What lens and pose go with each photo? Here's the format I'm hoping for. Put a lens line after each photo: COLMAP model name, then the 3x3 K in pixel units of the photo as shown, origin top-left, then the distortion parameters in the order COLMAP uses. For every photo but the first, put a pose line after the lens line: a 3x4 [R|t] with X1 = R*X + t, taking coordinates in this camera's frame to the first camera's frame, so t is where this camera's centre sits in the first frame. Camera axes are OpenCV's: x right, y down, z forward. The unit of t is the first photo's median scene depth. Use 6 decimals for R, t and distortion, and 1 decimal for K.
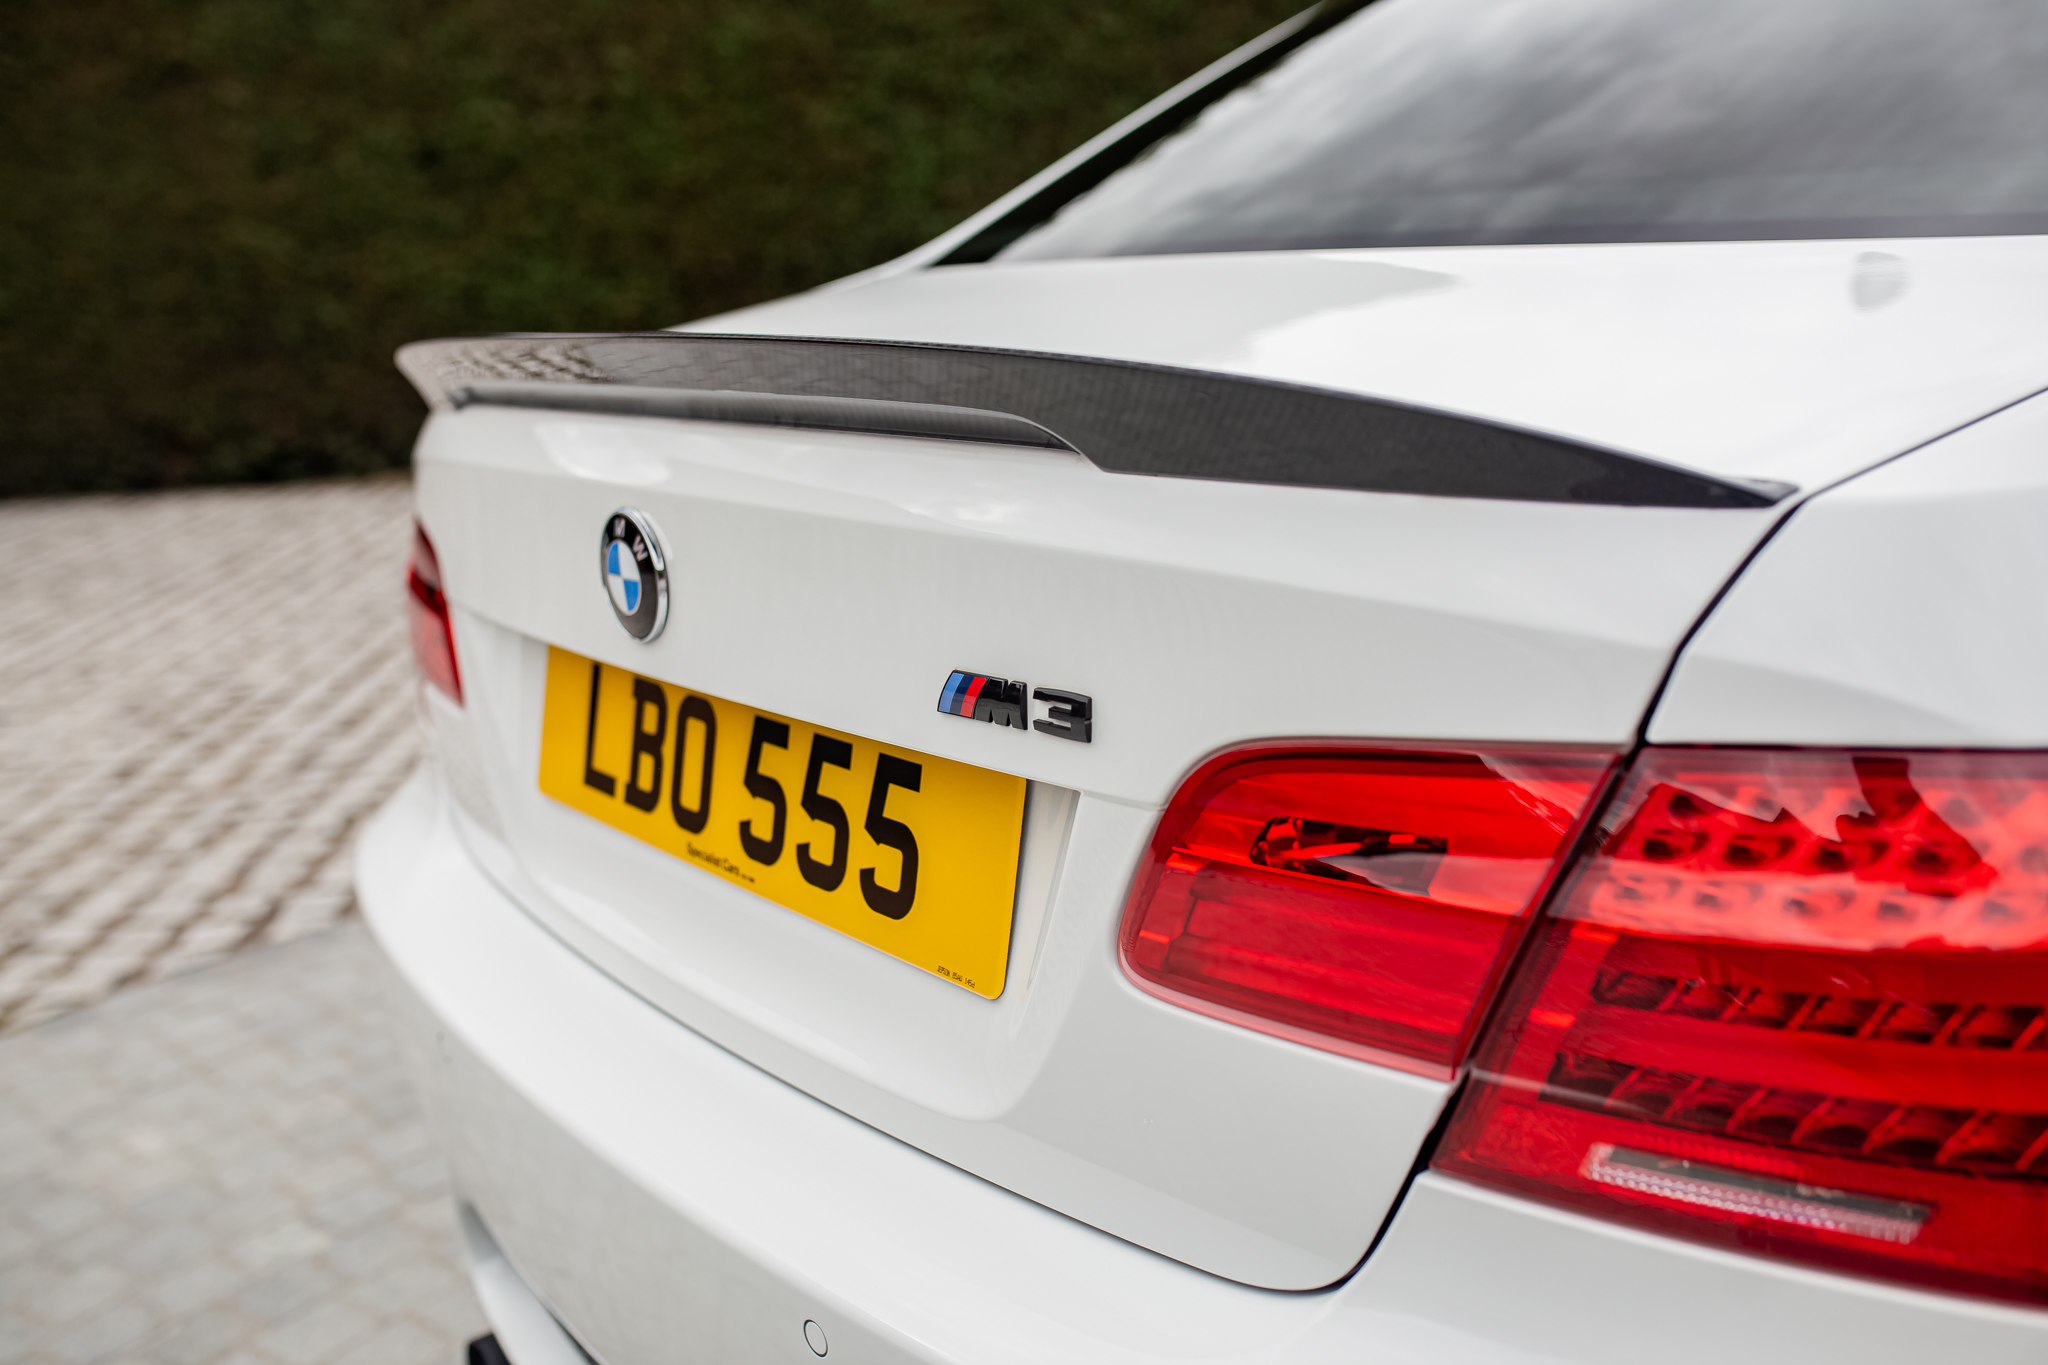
lens RADIAL K [[1922.6, 0, 1027.5], [0, 1922.6, 691.6], [0, 0, 1]] dist [-0.028385, 0.000000]
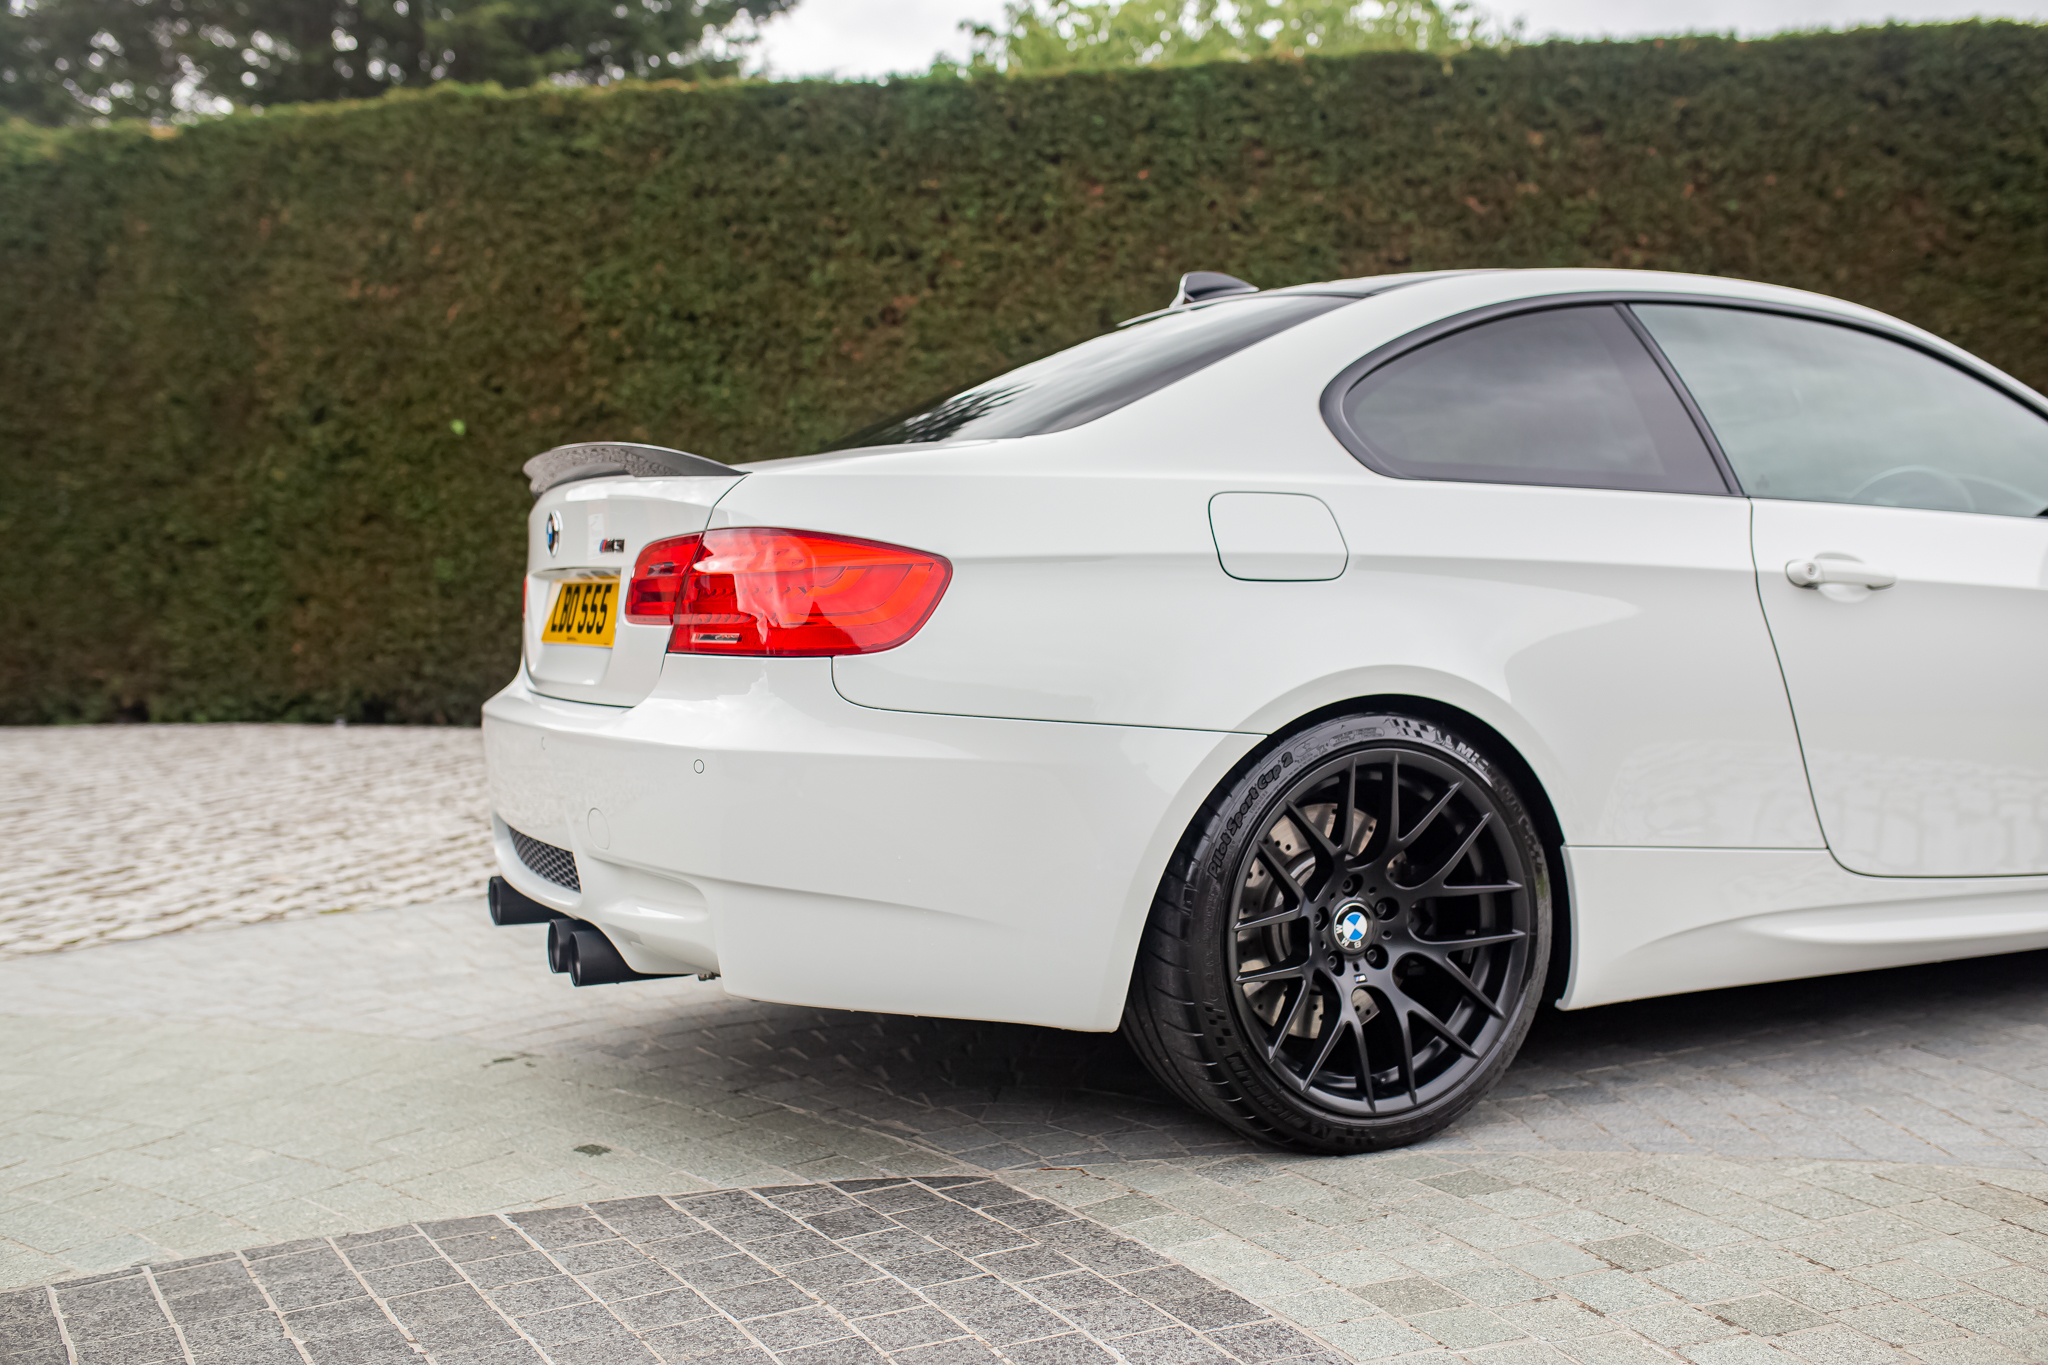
lens RADIAL K [[1922.6, 0, 1011.9], [0, 1922.6, 677.6], [0, 0, 1]] dist [-0.028385, 0.000000]
pose [[0.974910, 0.074989, -0.209589, 0.564322], [-0.115321, 0.975491, -0.187399, 0.315070], [0.190400, 0.206867, 0.959664, -0.843932]]
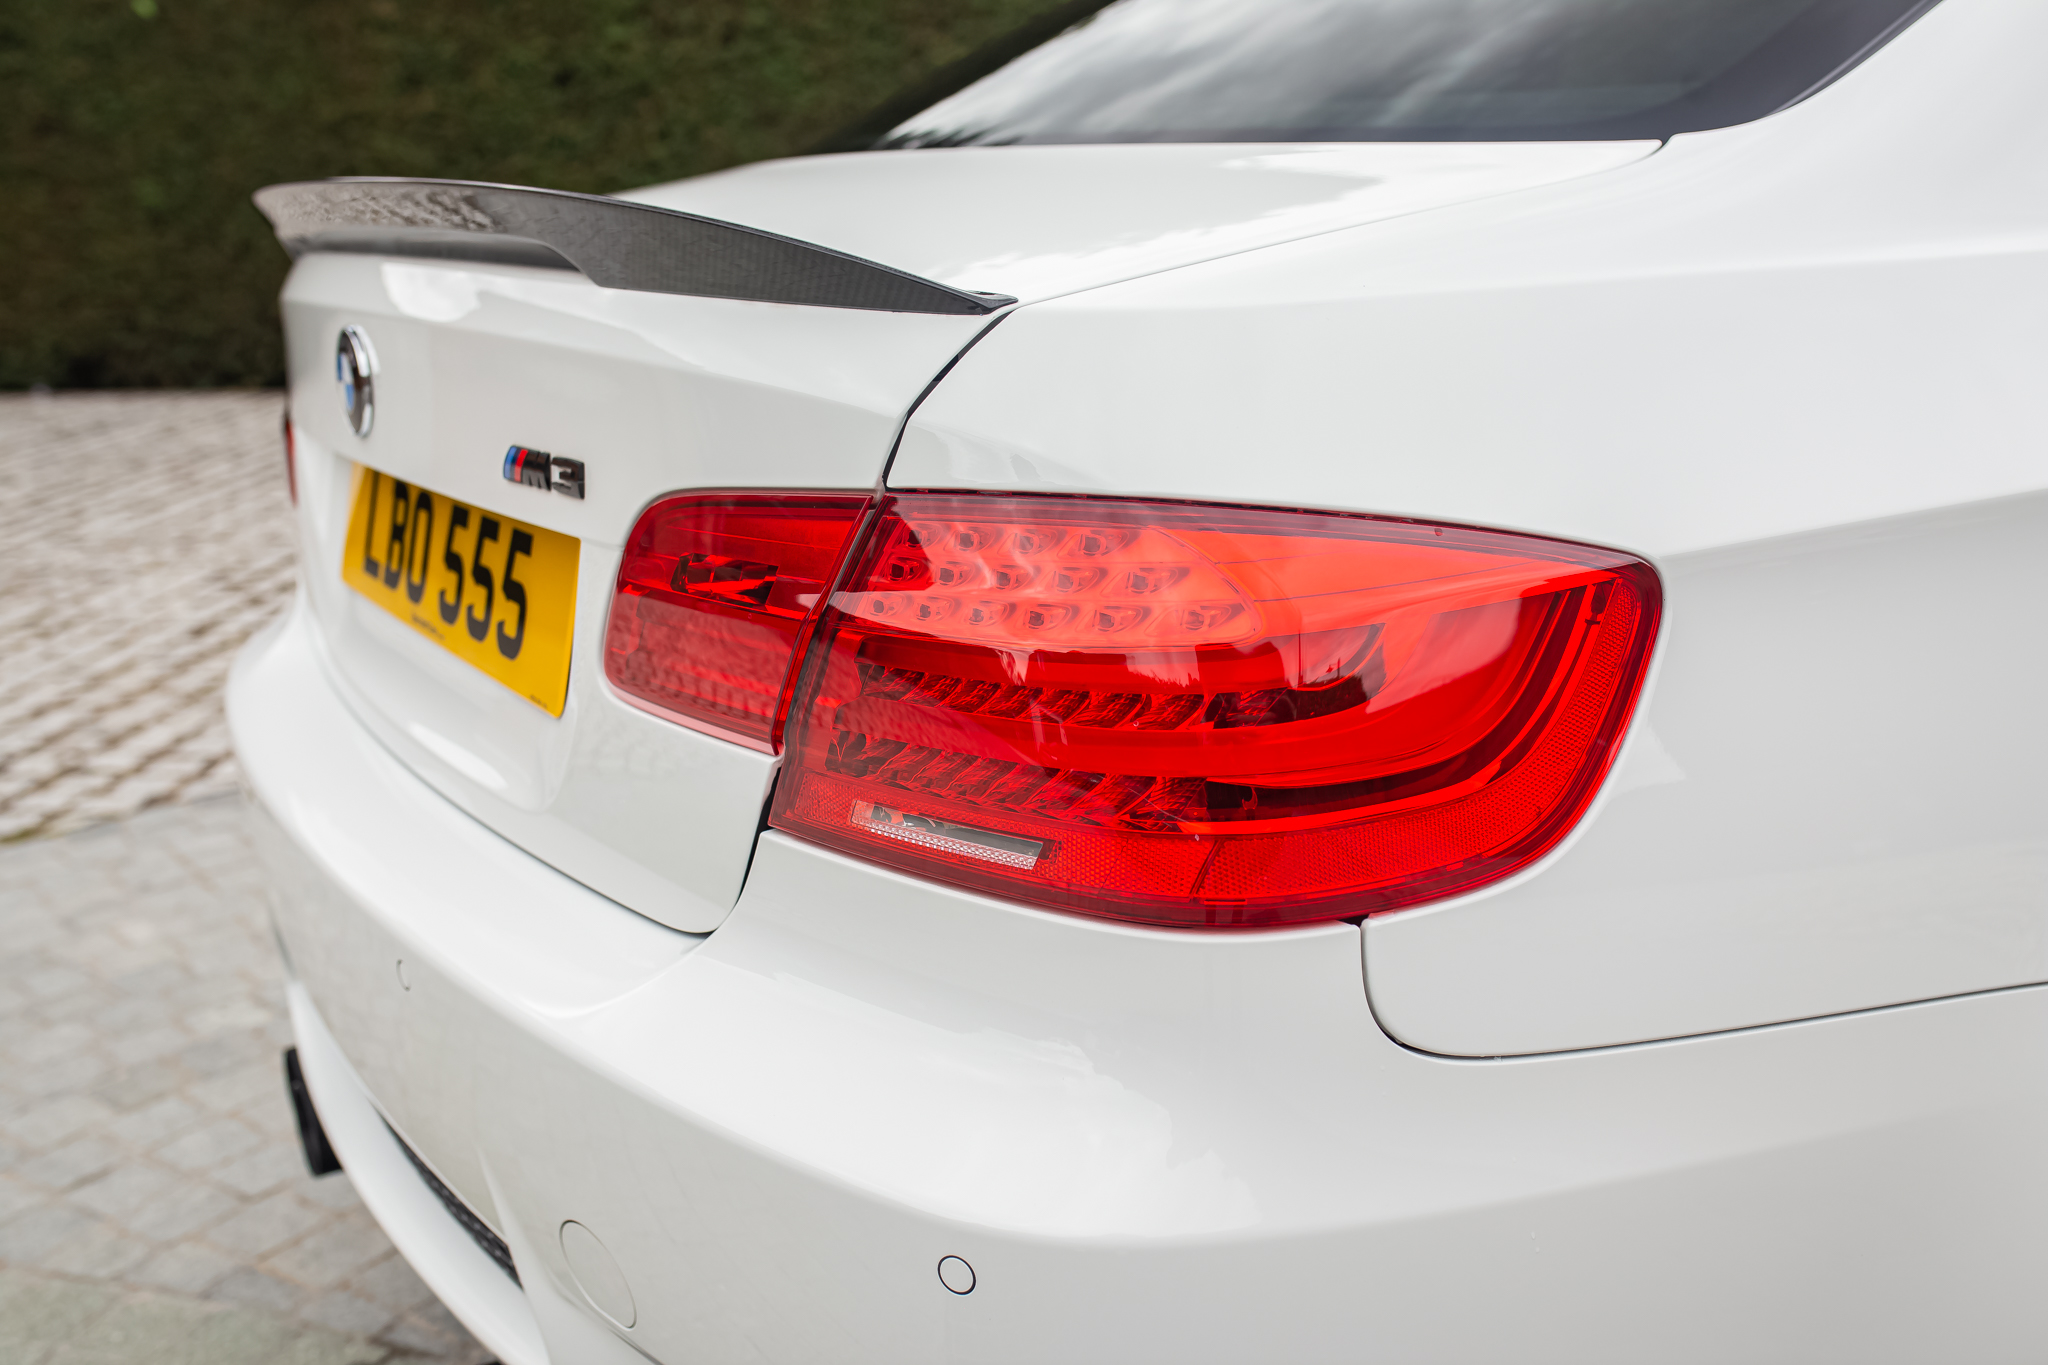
lens RADIAL K [[1922.6, 0, 1030.3], [0, 1922.6, 691.1], [0, 0, 1]] dist [-0.028385, 0.000000]
pose [[0.995262, 0.063929, -0.073264, 0.160967], [-0.062099, 0.997705, 0.026987, 0.037849], [0.074821, -0.022310, 0.996947, -0.096180]]
